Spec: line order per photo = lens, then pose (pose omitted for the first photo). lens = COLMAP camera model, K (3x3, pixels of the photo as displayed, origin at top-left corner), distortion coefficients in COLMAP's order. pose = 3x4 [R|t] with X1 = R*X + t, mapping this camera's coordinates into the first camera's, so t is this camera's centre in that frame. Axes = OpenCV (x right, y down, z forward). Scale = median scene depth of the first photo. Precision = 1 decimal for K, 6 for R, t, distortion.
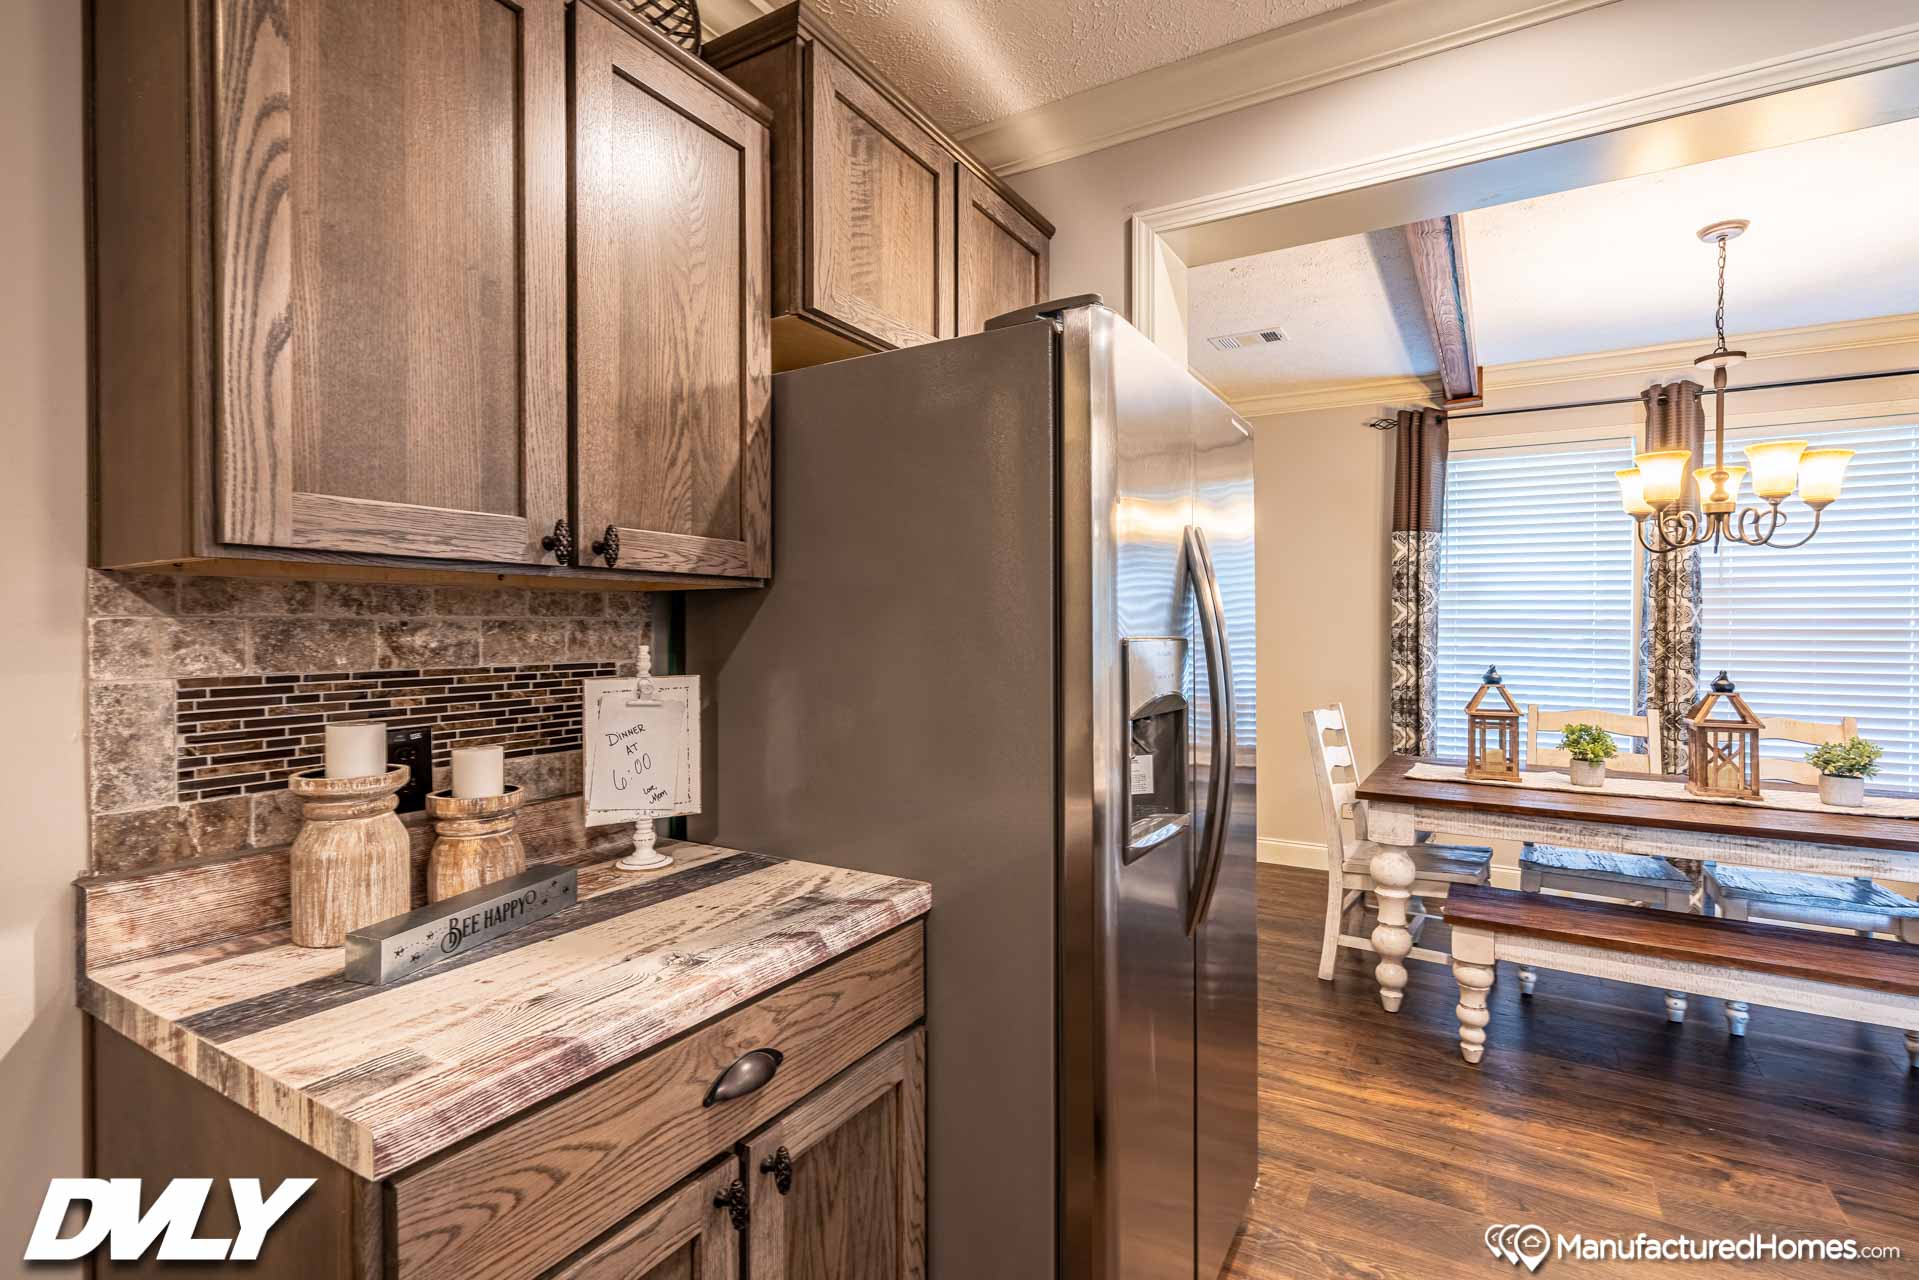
lens RADIAL K [[895.9, 0, 957.9], [0, 895.9, 638.7], [0, 0, 1]] dist [0.002073, 0.000114]
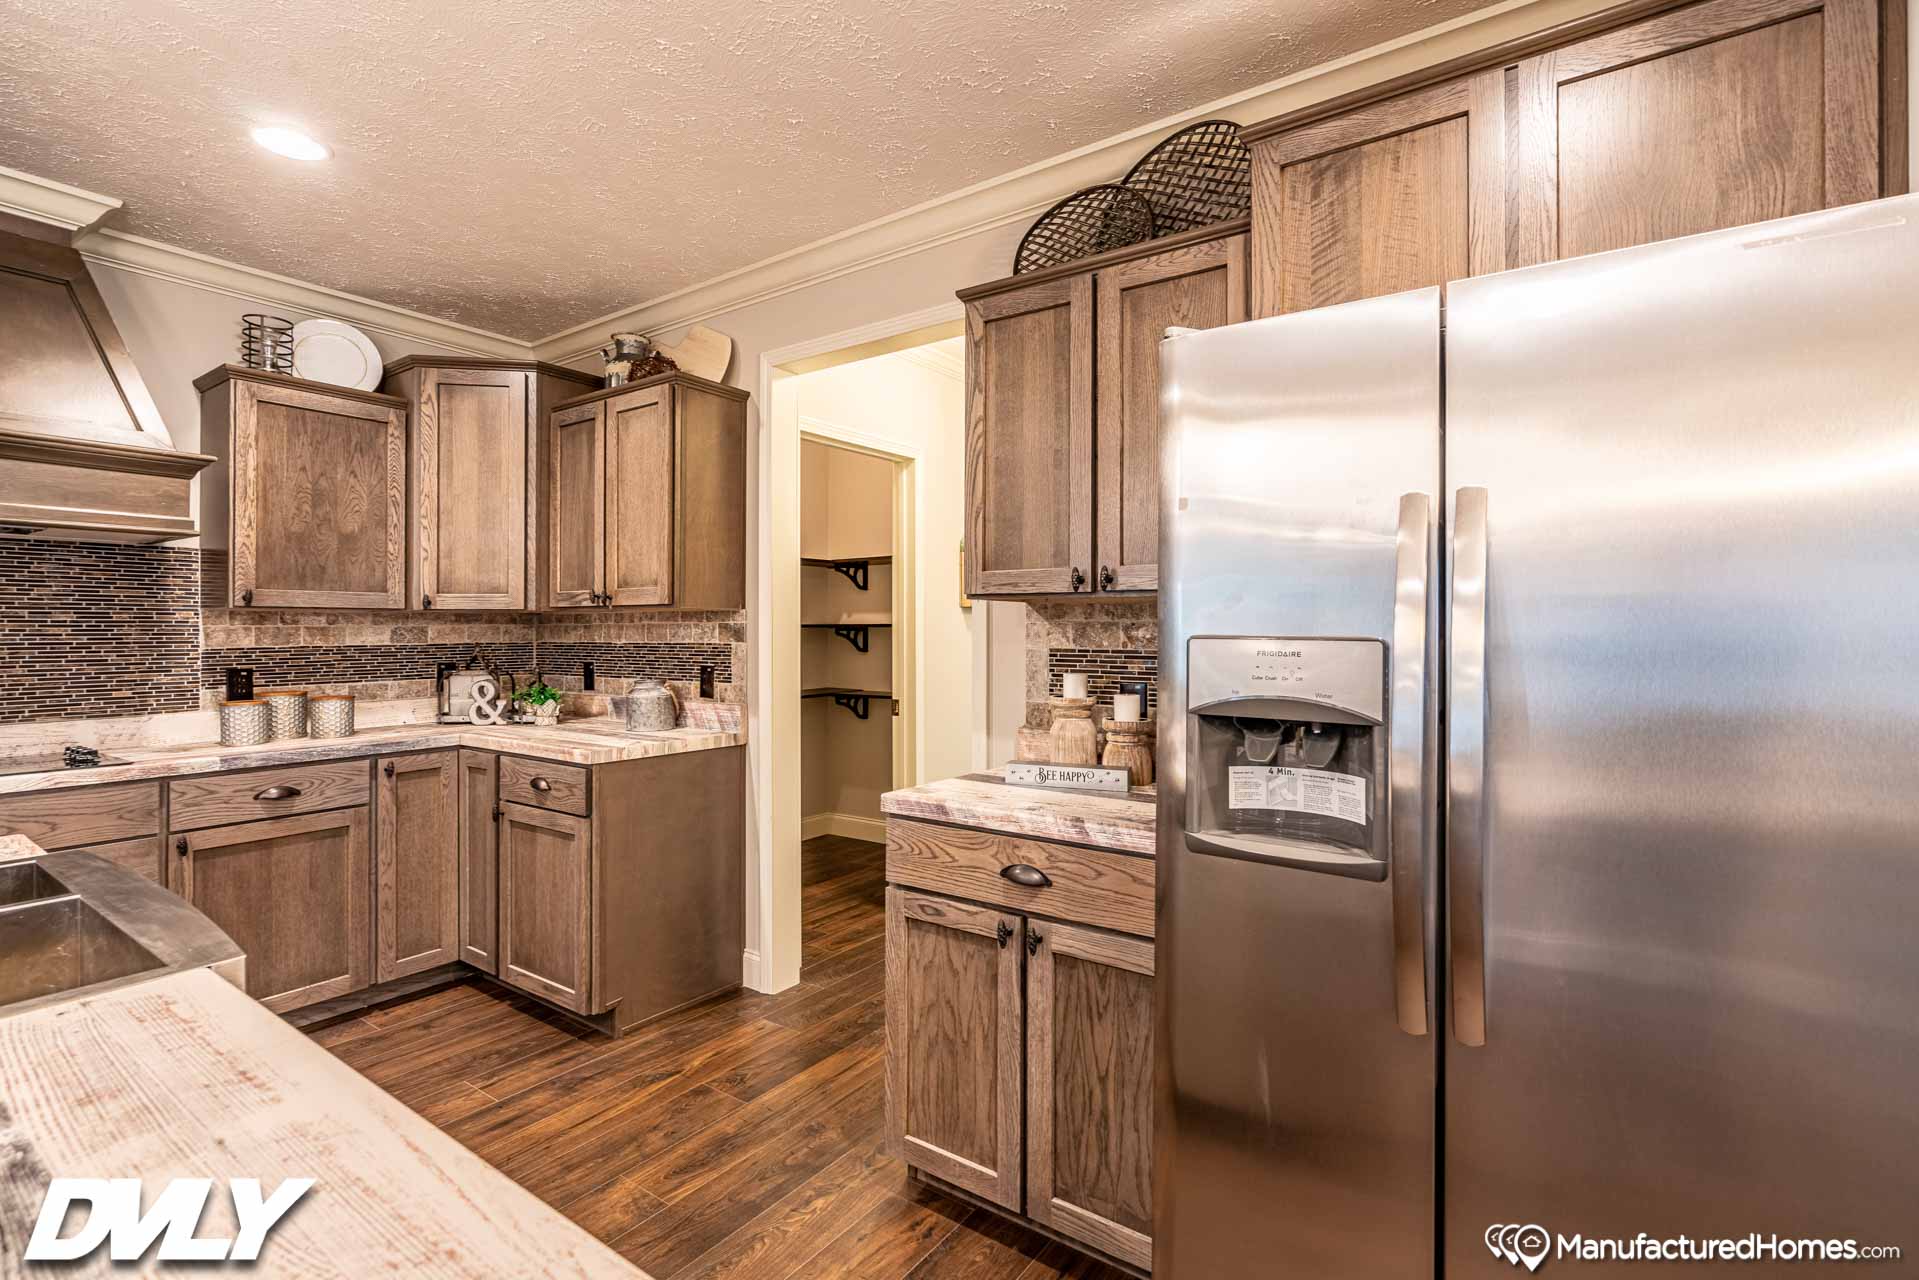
lens RADIAL K [[895.9, 0, 956.8], [0, 895.9, 628.2], [0, 0, 1]] dist [0.002073, 0.000114]
pose [[-0.078432, 0.000586, -0.996919, 1.466046], [-0.014939, 0.999887, 0.001763, -0.007872], [0.996807, 0.015032, -0.078415, 0.941241]]
